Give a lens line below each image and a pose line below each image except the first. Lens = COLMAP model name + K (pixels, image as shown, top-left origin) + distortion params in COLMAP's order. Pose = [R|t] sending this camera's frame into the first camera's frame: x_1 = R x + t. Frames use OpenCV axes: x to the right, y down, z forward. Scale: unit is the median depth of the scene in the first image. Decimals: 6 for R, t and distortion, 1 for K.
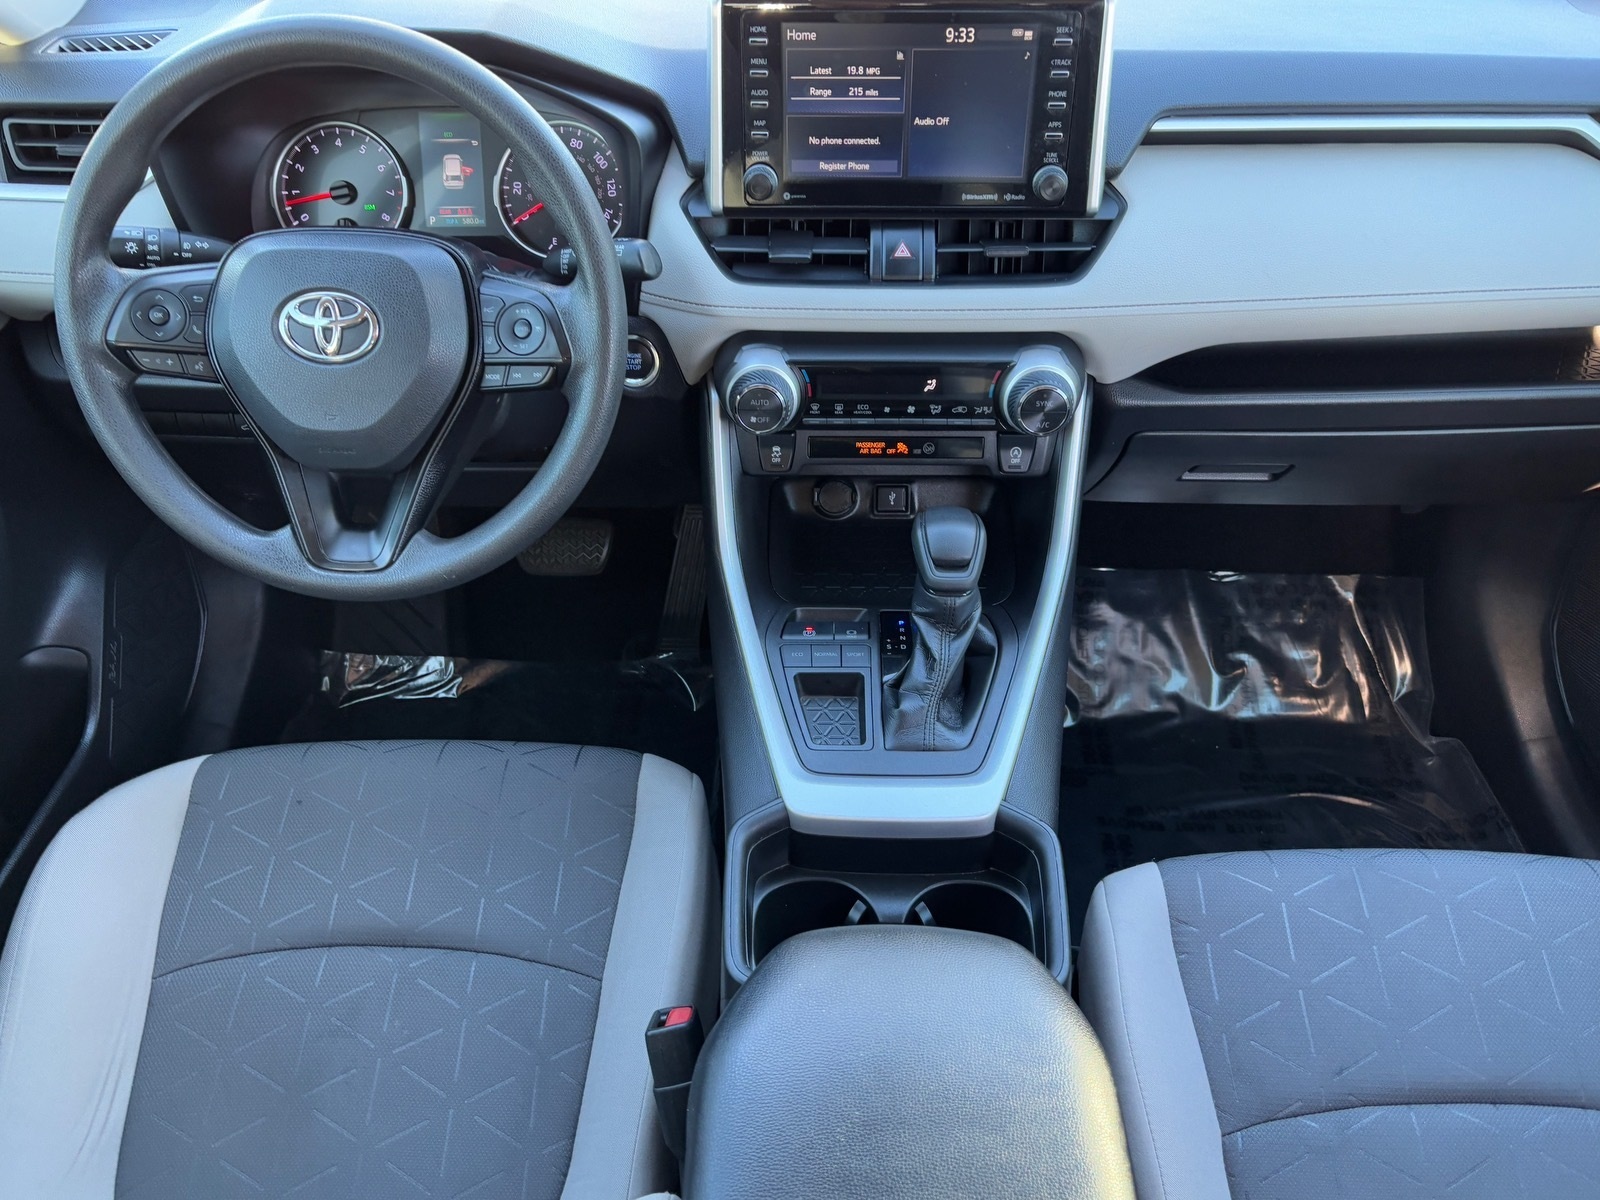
lens RADIAL K [[1312.5, 0, 798.9], [0, 1312.5, 617.8], [0, 0, 1]] dist [0.037210, -0.040531]
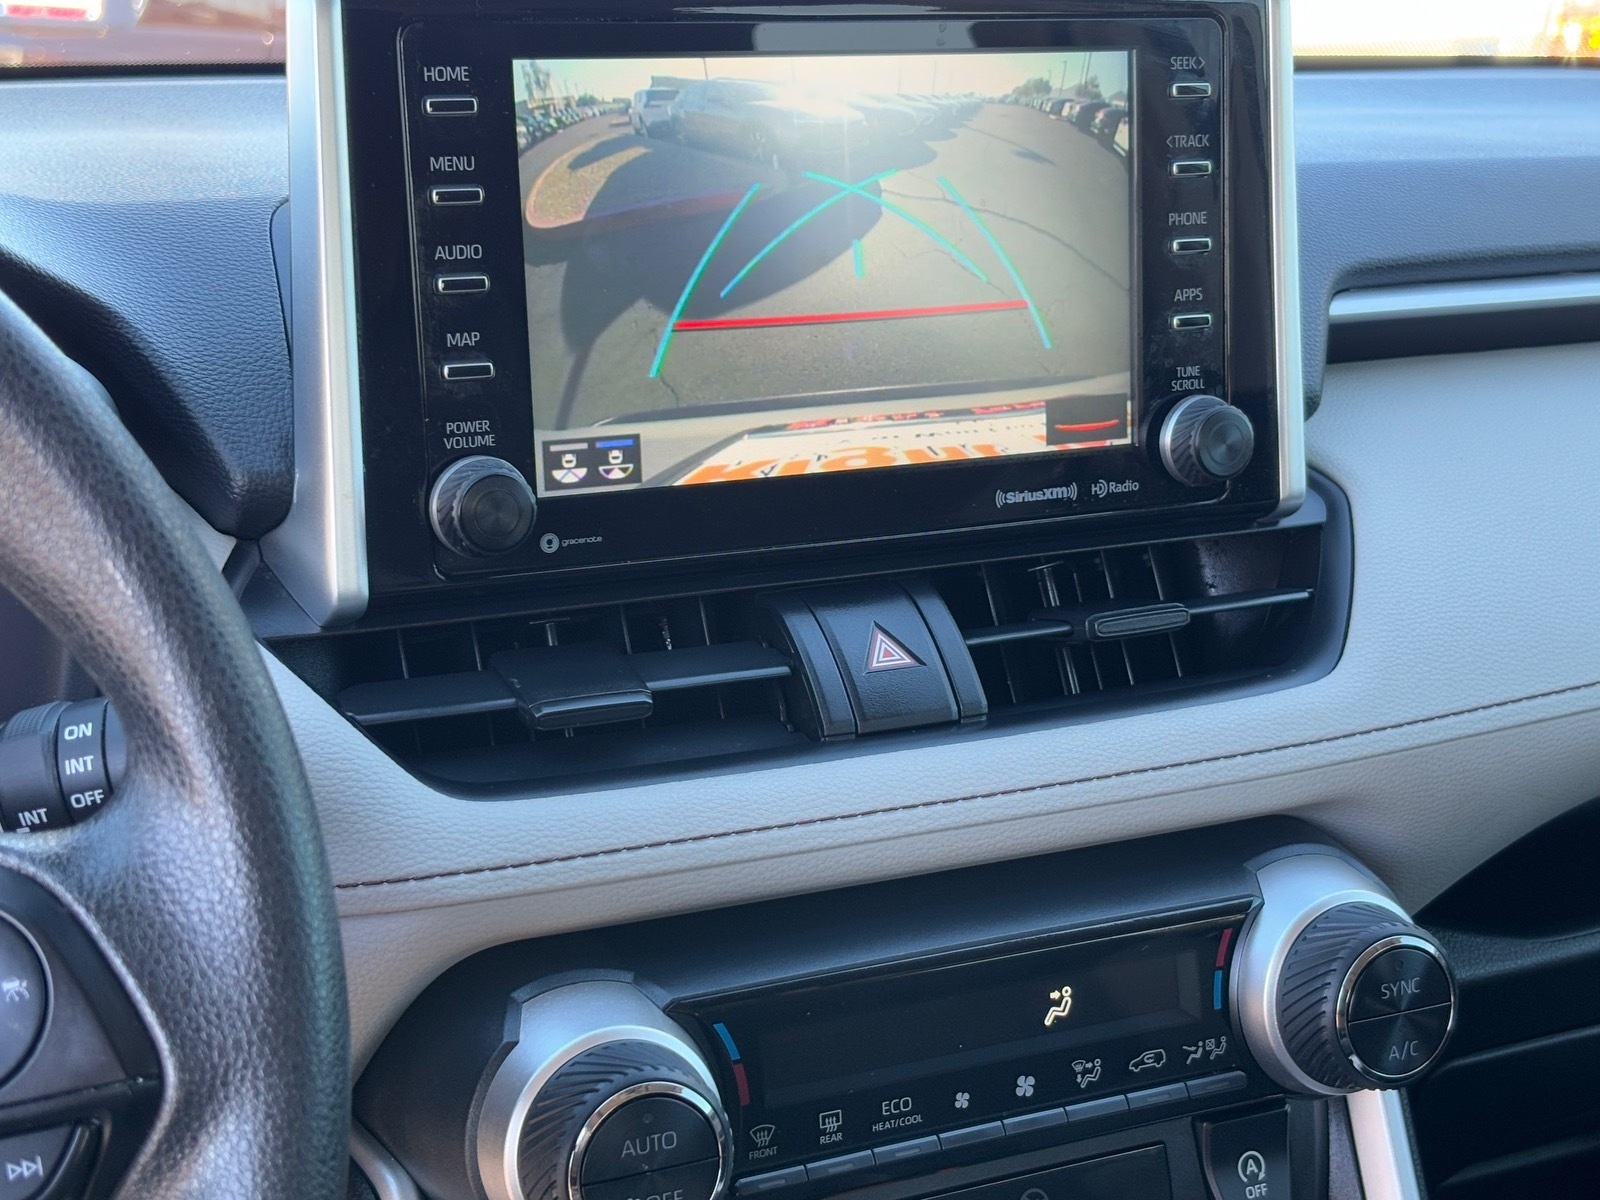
lens RADIAL K [[2547.3, 0, 798.5], [0, 2547.3, 620.5], [0, 0, 1]] dist [0.121345, 0.000000]
pose [[0.886993, -0.107709, 0.449047, -0.244827], [0.278484, 0.900459, -0.334097, -0.064932], [-0.368363, 0.421394, 0.828696, 0.438234]]
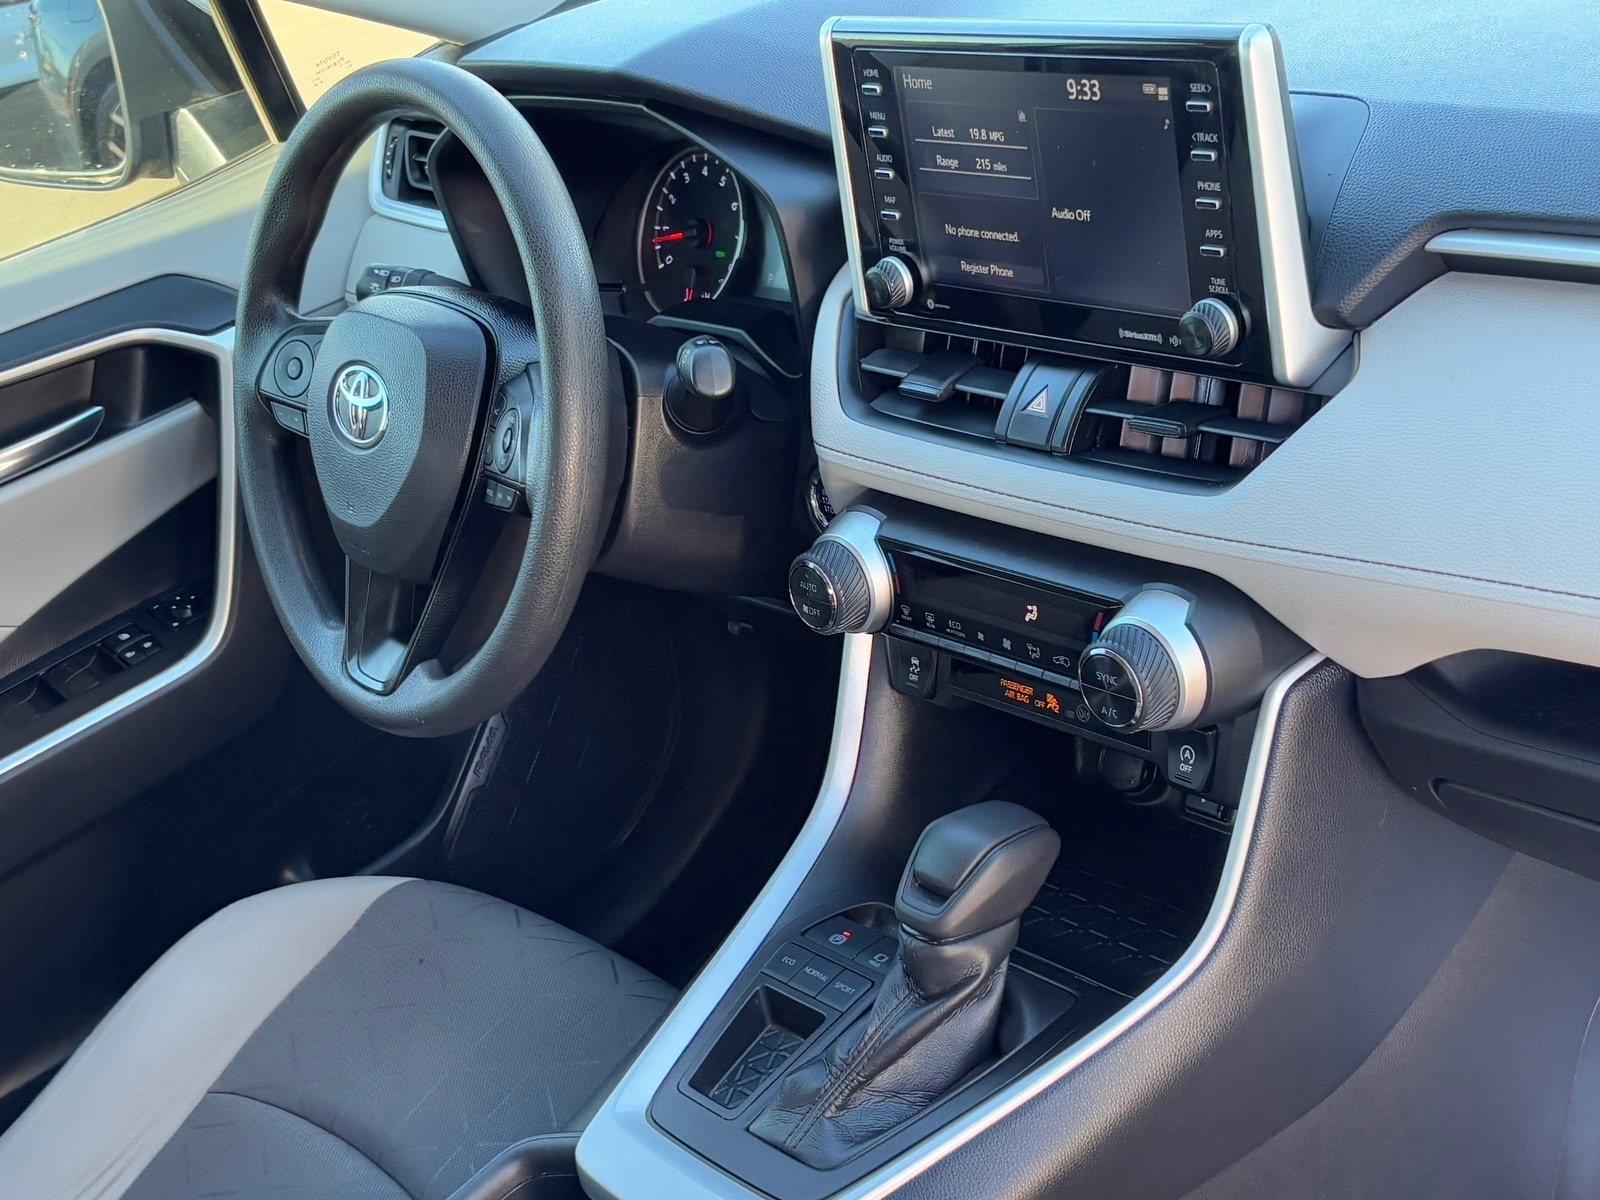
lens RADIAL K [[2311.6, 0, 817.1], [0, 2311.6, 634.0], [0, 0, 1]] dist [0.156296, 0.000000]
pose [[0.653231, 0.203026, -0.729431, 0.847809], [-0.261835, 0.964514, 0.033976, -0.178464], [0.710445, 0.168796, 0.683210, 0.168684]]
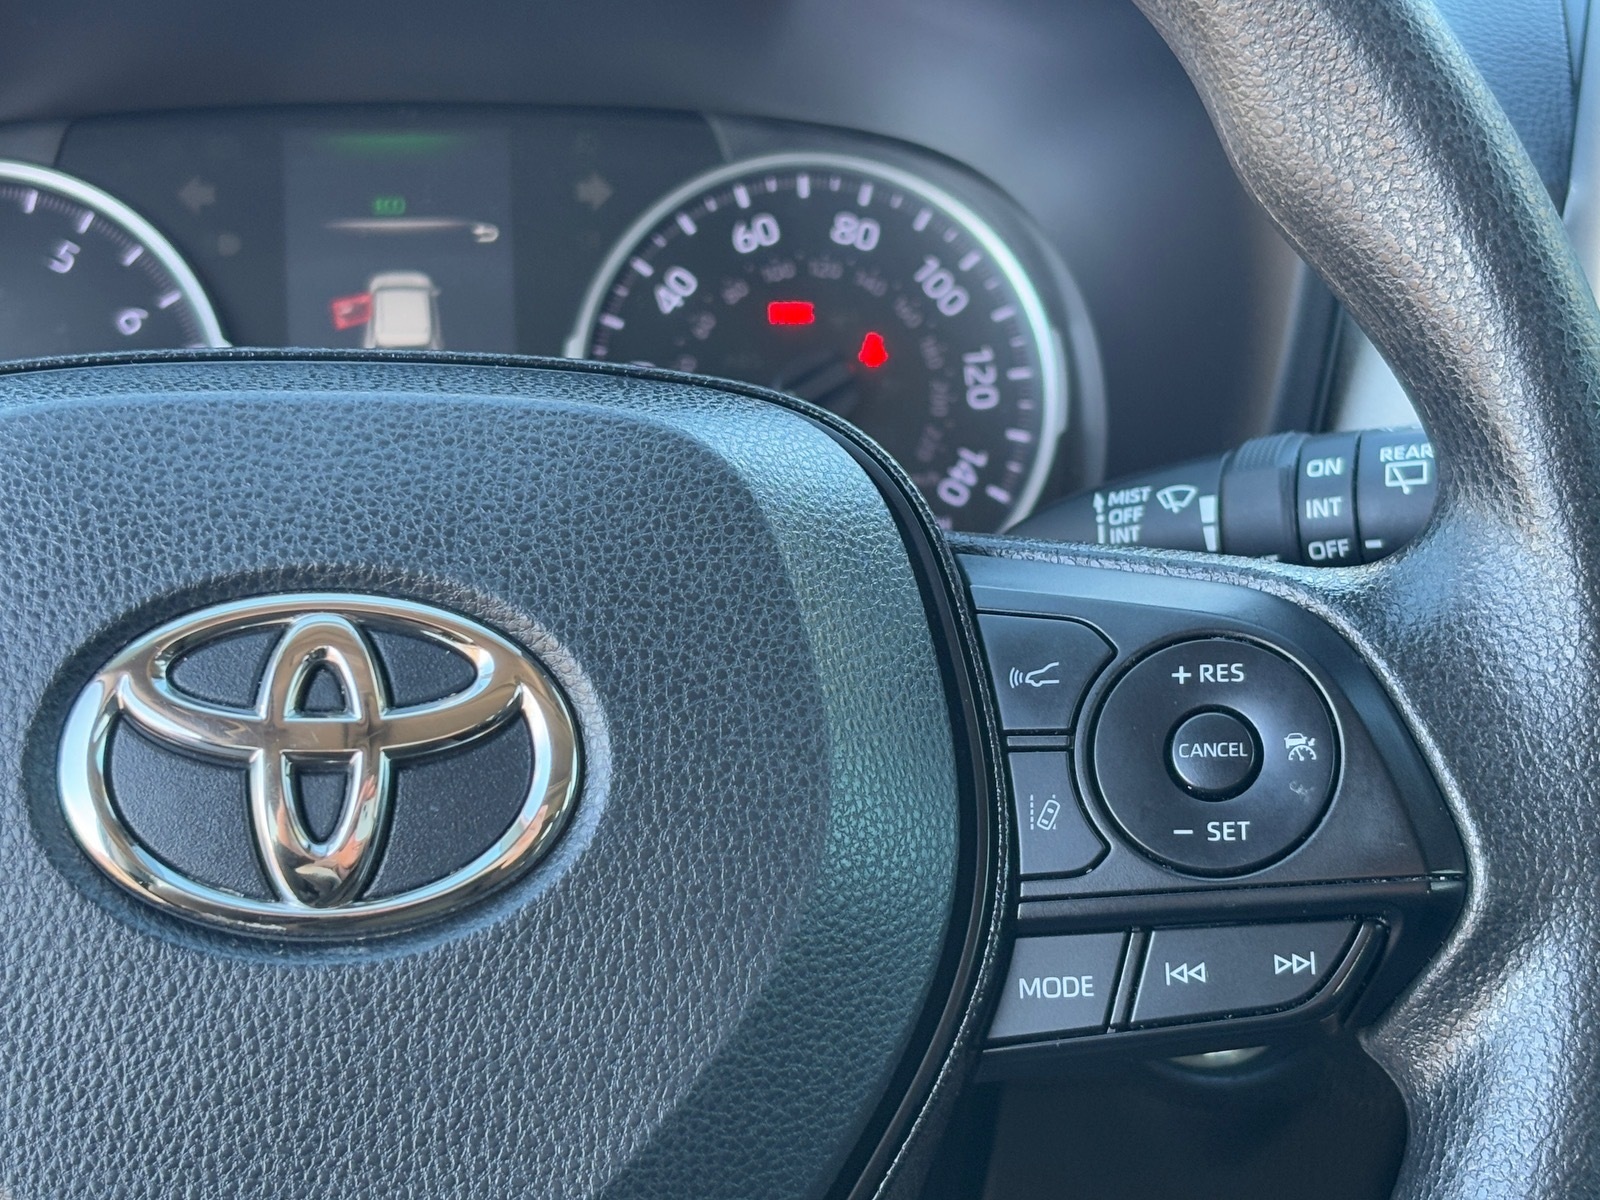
lens RADIAL K [[3001.5, 0, 827.8], [0, 3001.5, 600.7], [0, 0, 1]] dist [0.128606, 0.000000]
pose [[0.989404, -0.023699, 0.143244, -0.298640], [0.073742, 0.931888, -0.355171, -0.066125], [-0.125070, 0.361971, 0.923761, 0.487849]]
